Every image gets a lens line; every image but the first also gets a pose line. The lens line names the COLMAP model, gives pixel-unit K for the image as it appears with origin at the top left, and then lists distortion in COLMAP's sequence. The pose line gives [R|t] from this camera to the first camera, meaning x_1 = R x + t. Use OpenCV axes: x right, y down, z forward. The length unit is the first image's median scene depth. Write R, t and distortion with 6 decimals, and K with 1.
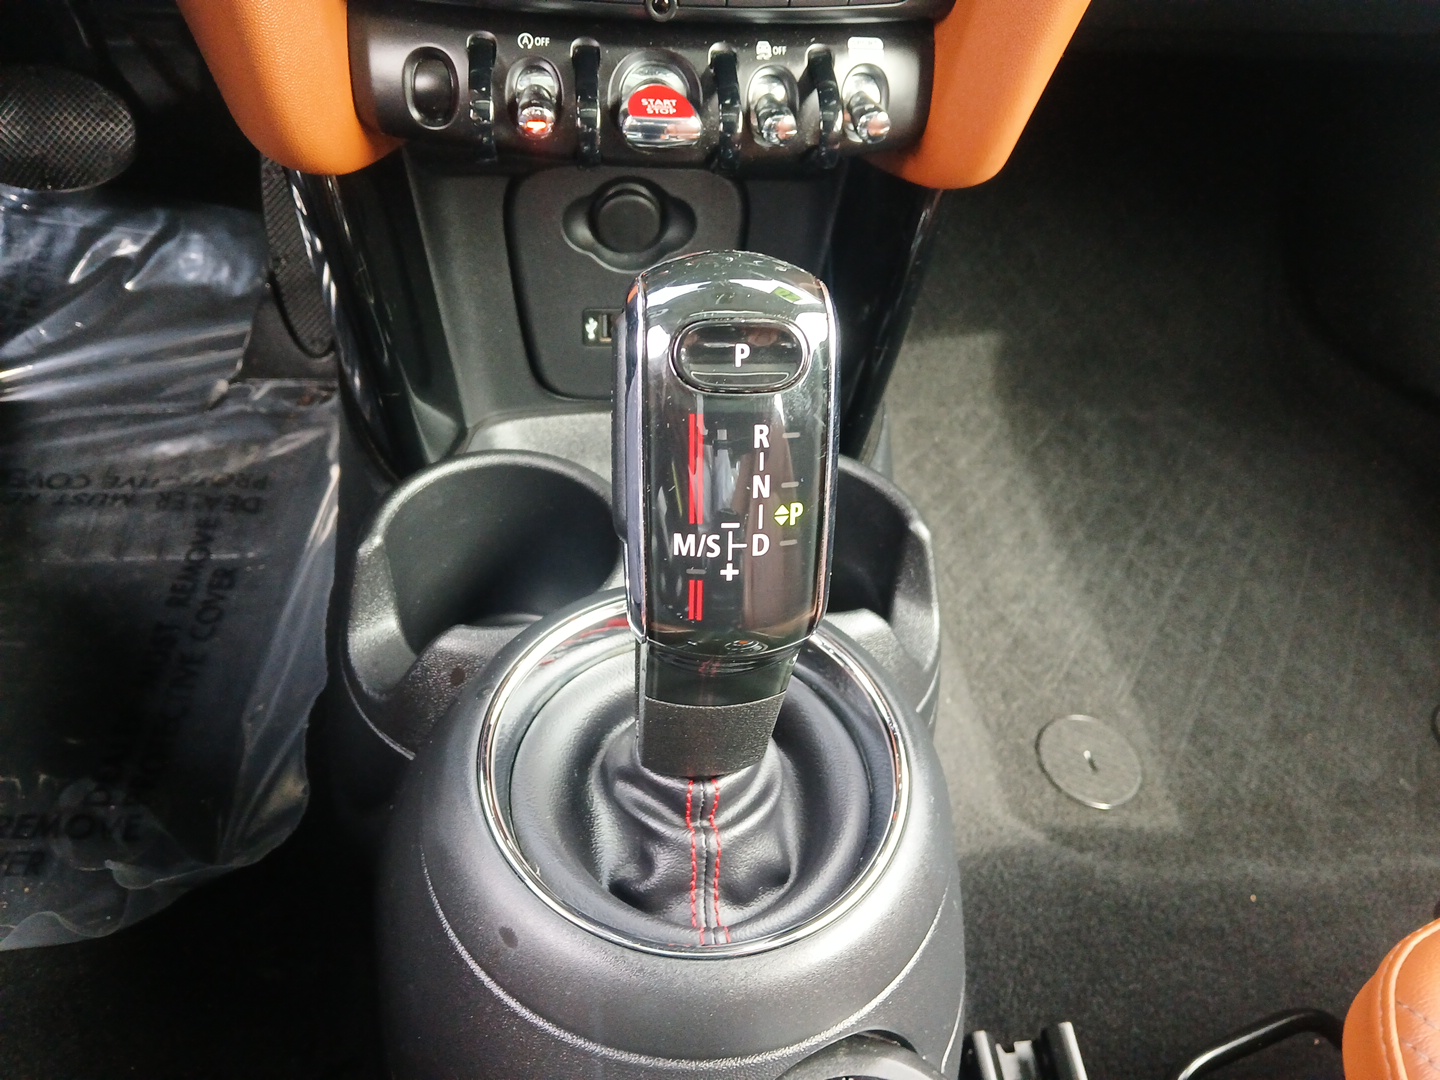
lens RADIAL K [[1178.6, 0, 723.6], [0, 1178.6, 487.1], [0, 0, 1]] dist [0.051555, -0.091534]
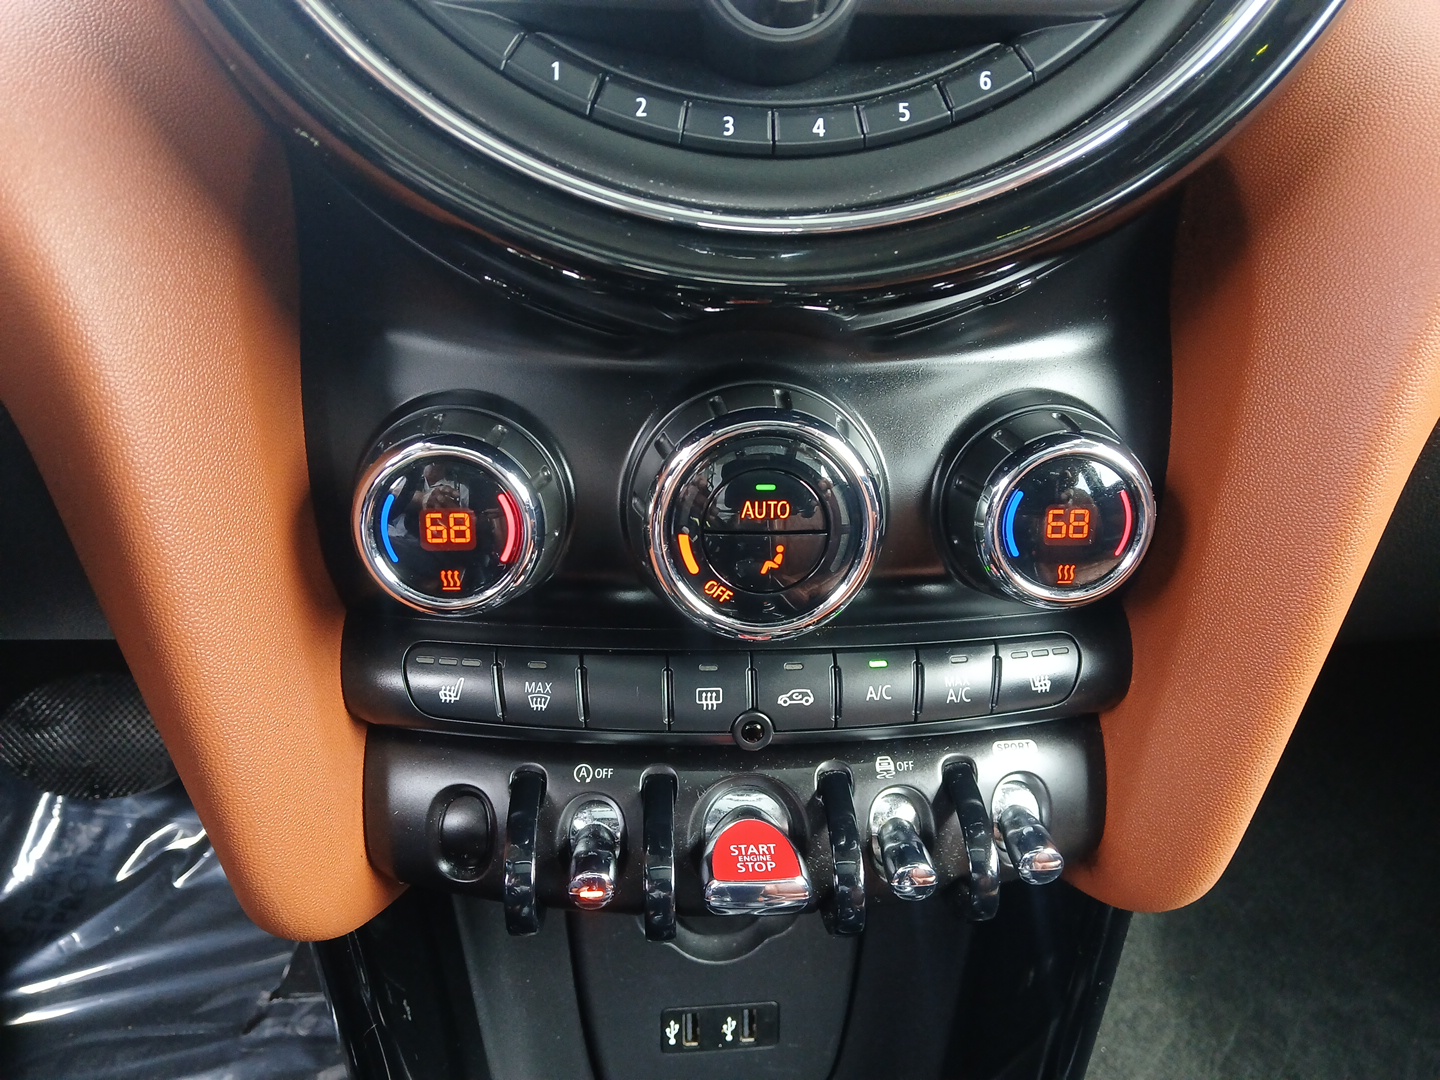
lens RADIAL K [[1178.6, 0, 723.6], [0, 1178.6, 487.1], [0, 0, 1]] dist [0.051555, -0.091534]
pose [[0.996304, -0.044653, -0.073385, -0.004576], [0.013307, 0.924195, -0.381689, -0.167274], [0.084866, 0.379301, 0.921373, 0.138469]]
